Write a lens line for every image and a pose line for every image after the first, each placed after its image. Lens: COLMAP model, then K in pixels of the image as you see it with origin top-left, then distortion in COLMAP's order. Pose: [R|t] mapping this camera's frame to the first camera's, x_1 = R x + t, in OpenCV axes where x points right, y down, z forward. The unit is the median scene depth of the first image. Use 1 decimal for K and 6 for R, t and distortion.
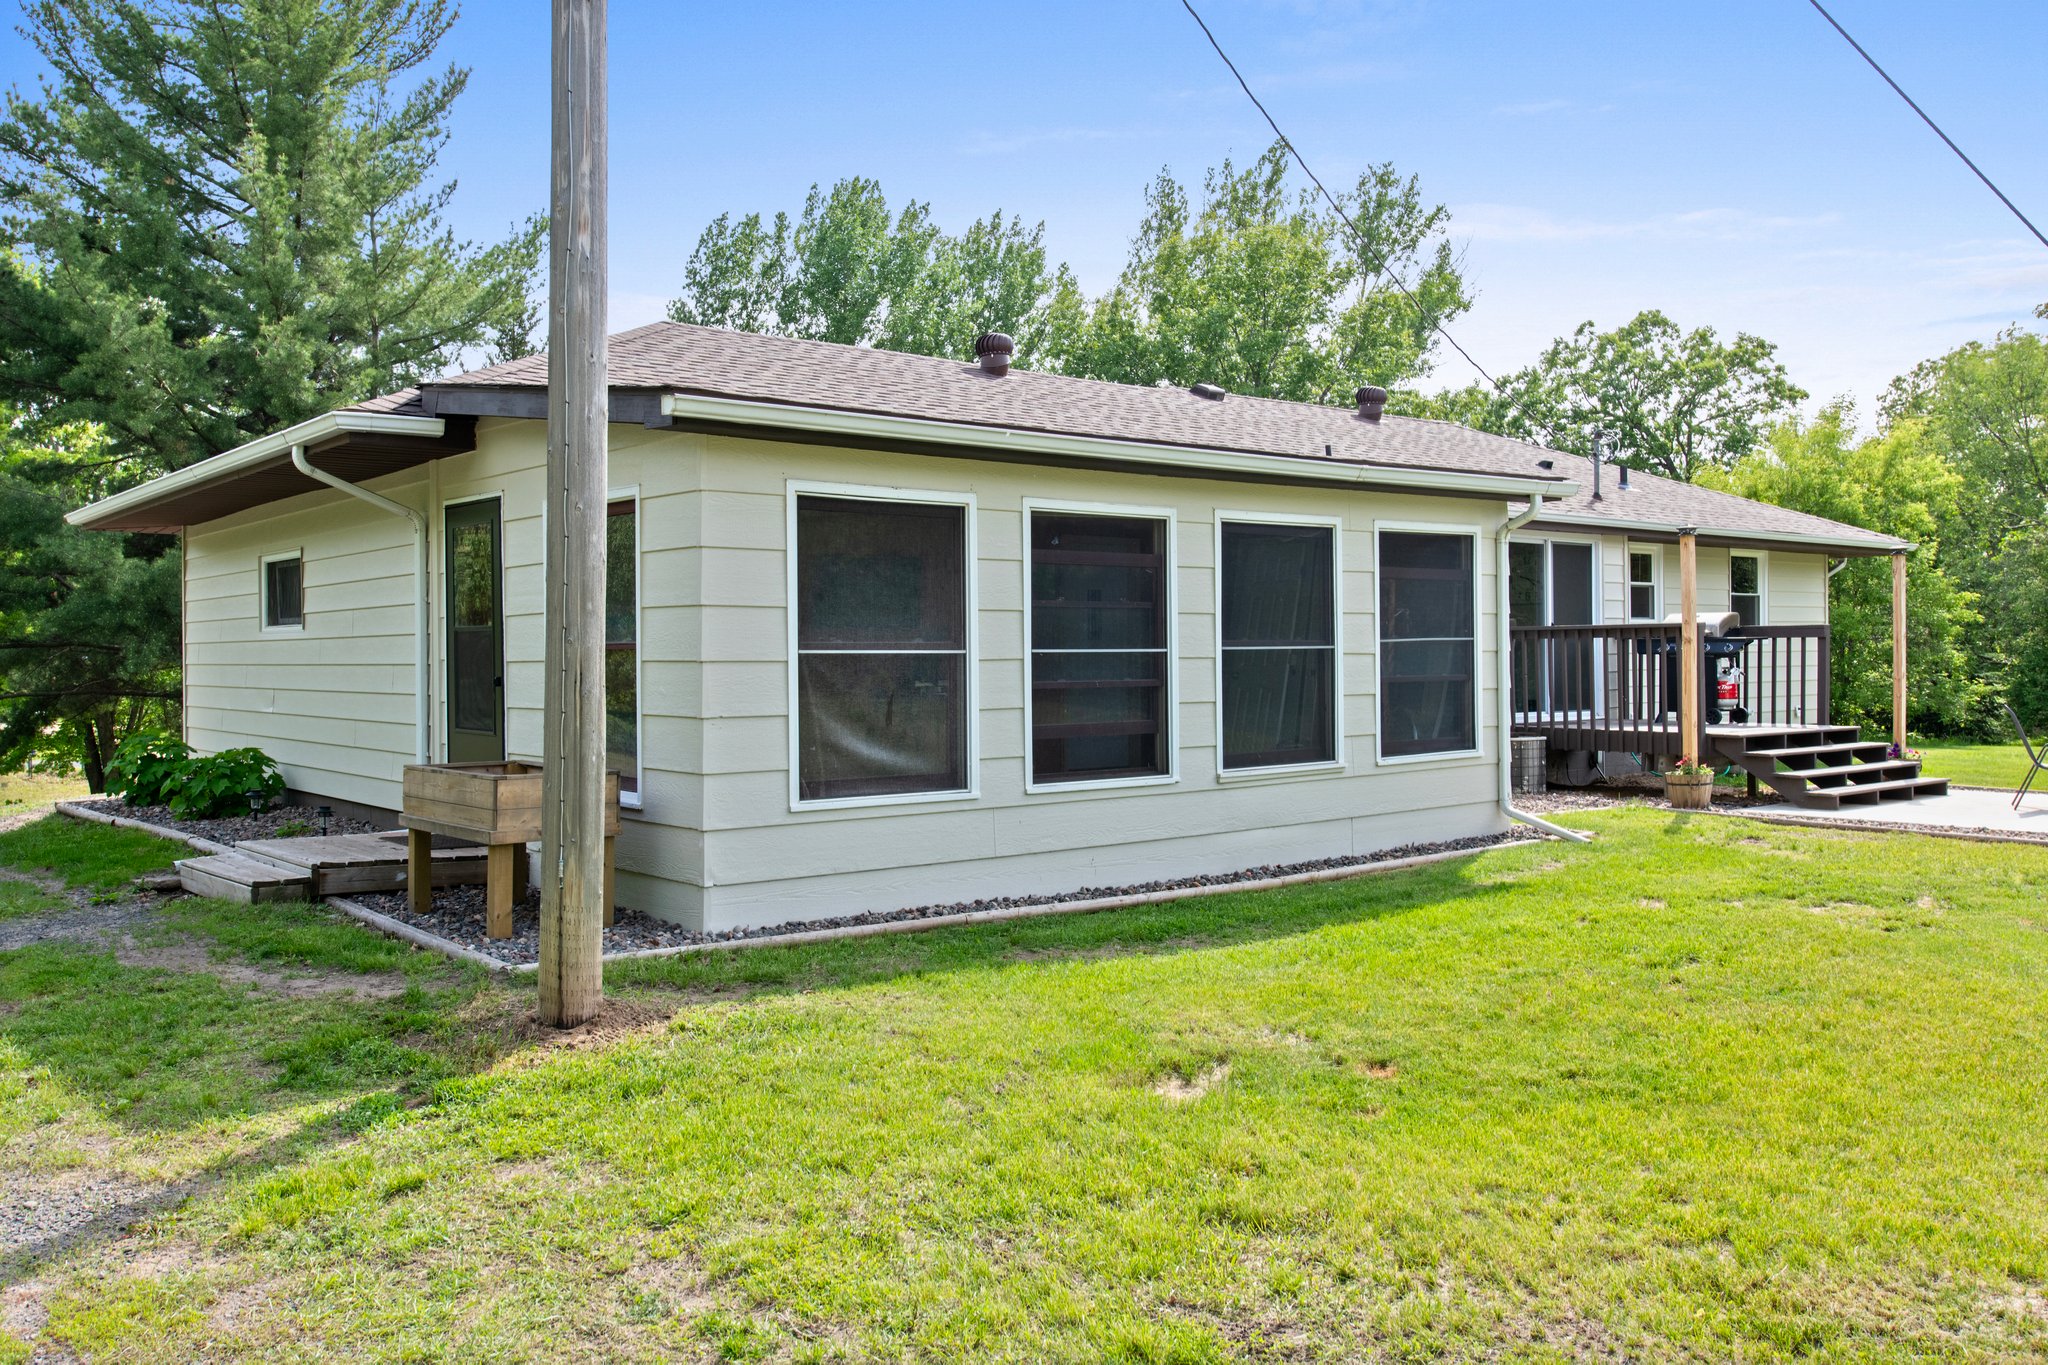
lens RADIAL K [[1646.3, 0, 1024.0], [0, 1646.3, 682.5], [0, 0, 1]] dist [0.001619, -0.003410]
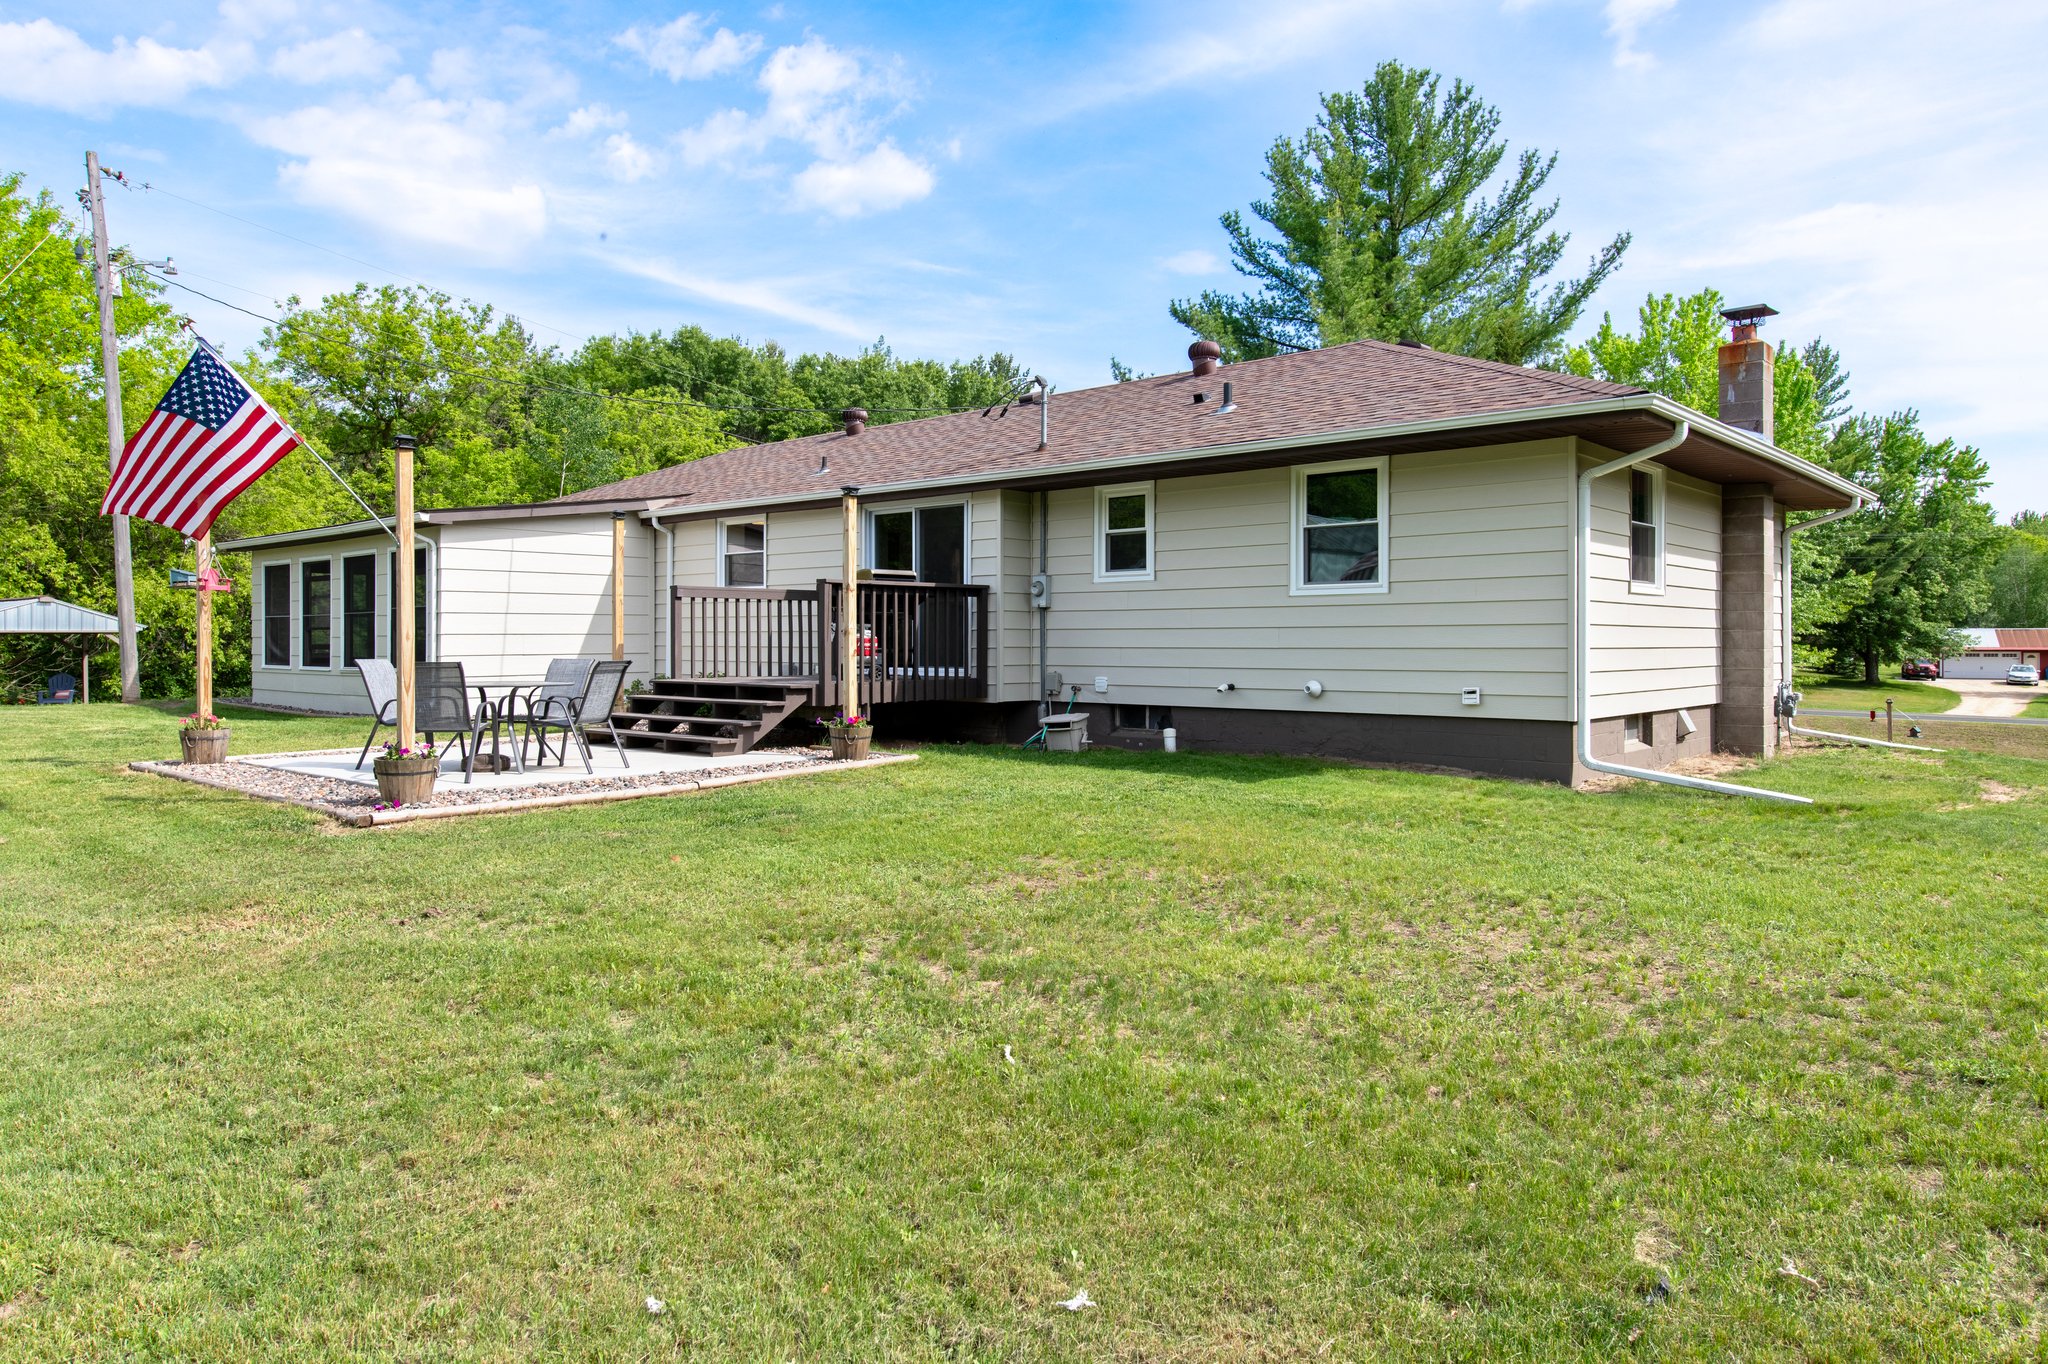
lens RADIAL K [[1312.5, 0, 1035.5], [0, 1312.5, 675.9], [0, 0, 1]] dist [0.002540, -0.000023]
pose [[0.160096, 0.038853, -0.986336, 0.379250], [-0.016447, 0.999191, 0.036690, -0.002789], [0.986964, 0.010349, 0.160606, 0.300270]]
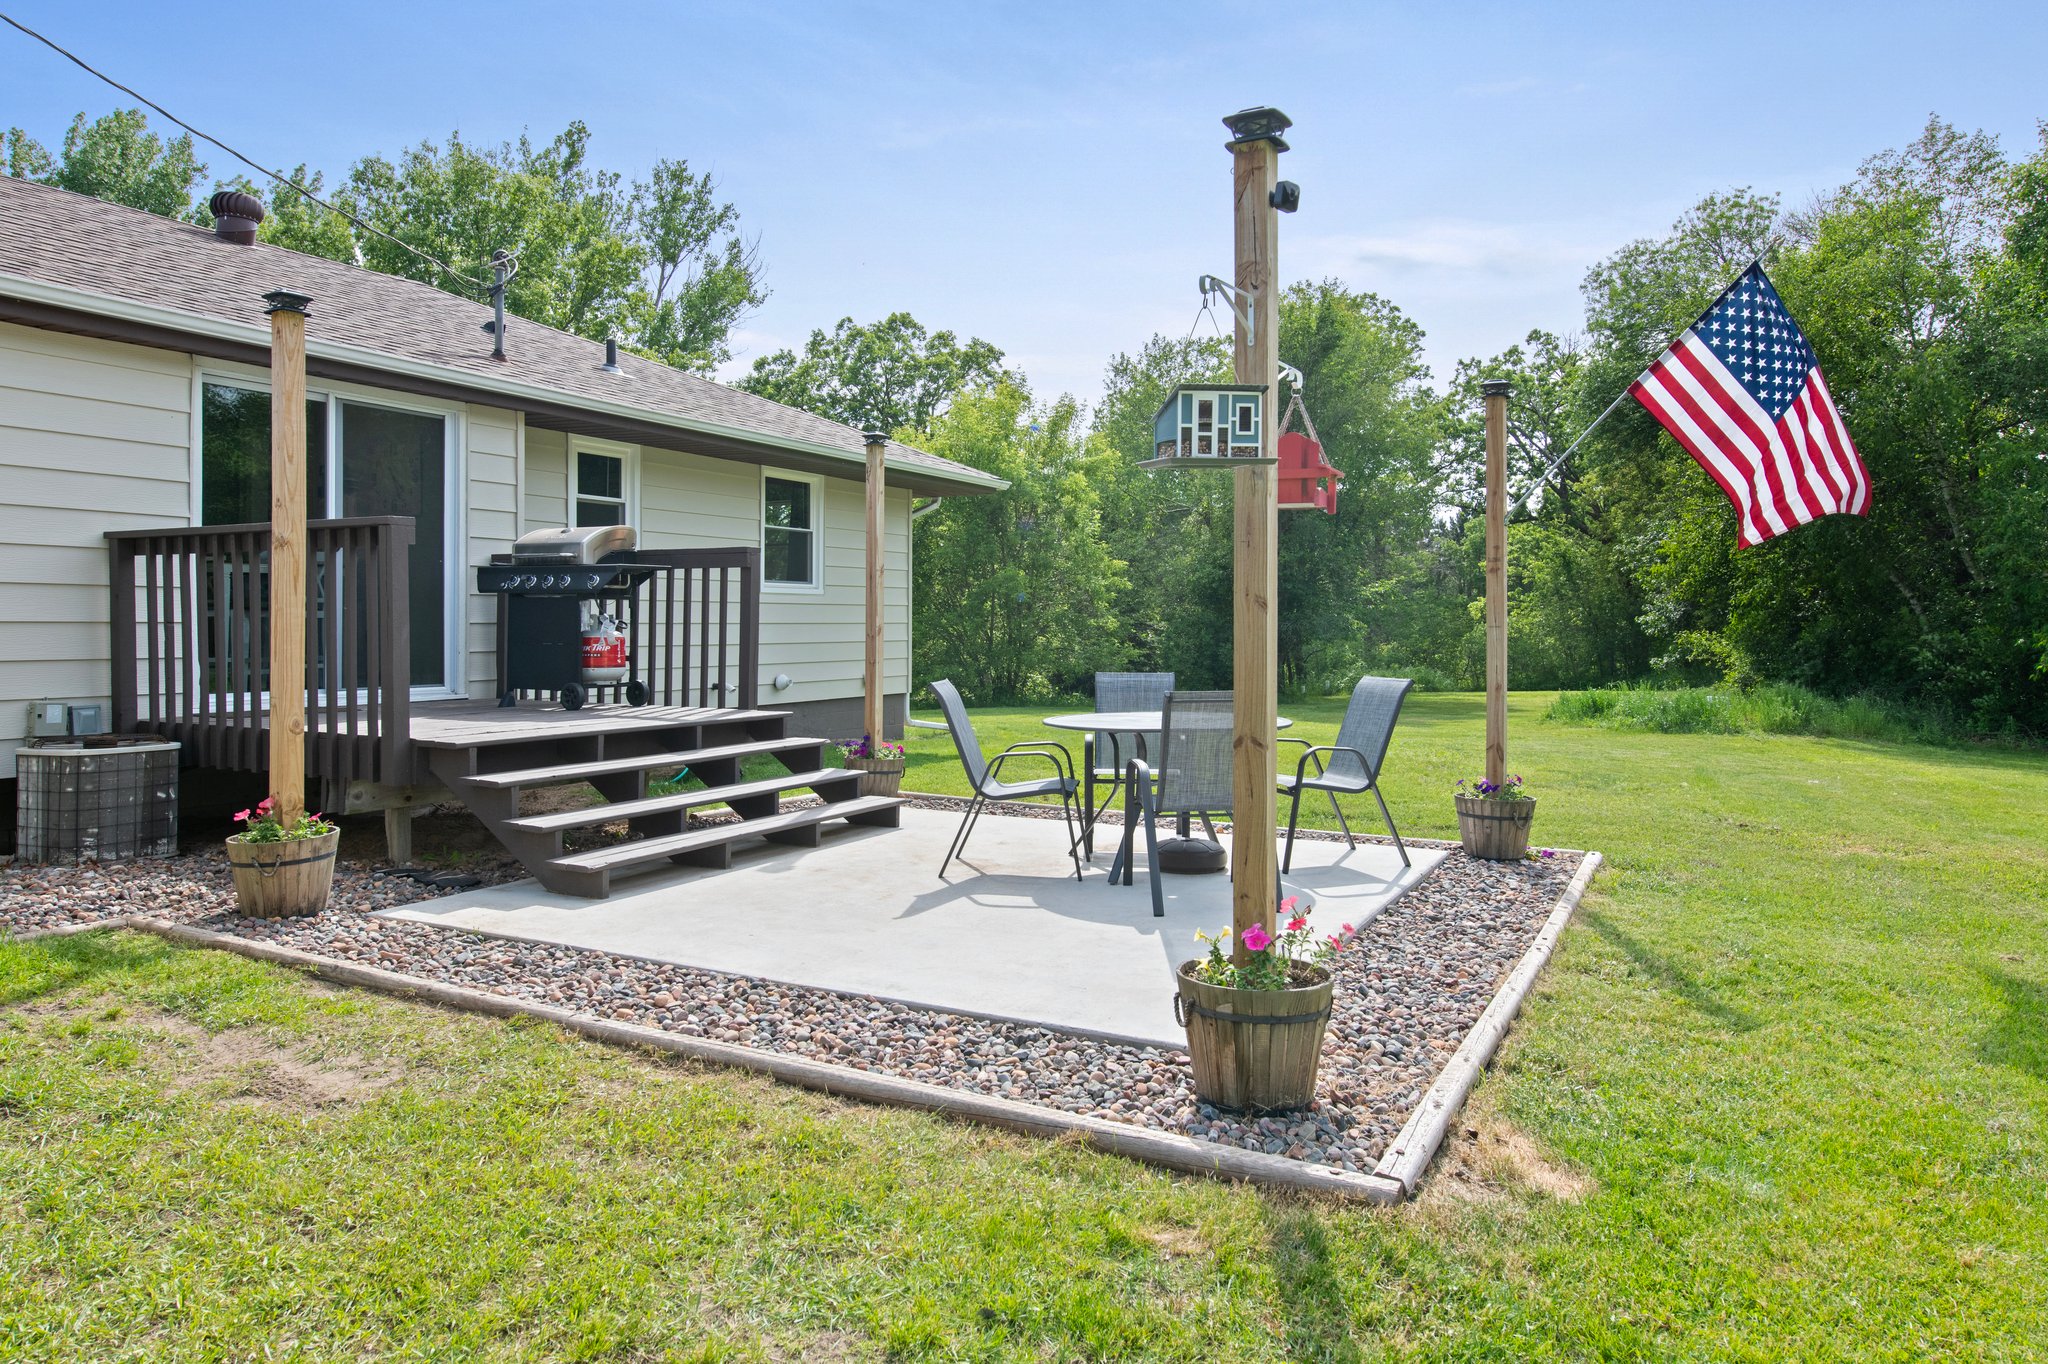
lens RADIAL K [[1312.5, 0, 1035.5], [0, 1312.5, 675.9], [0, 0, 1]] dist [0.002540, -0.000023]
pose [[0.918609, -0.006174, 0.395120, 0.116066], [-0.002357, 0.999775, 0.021102, 0.000821], [-0.395161, -0.020315, 0.918387, 0.150040]]
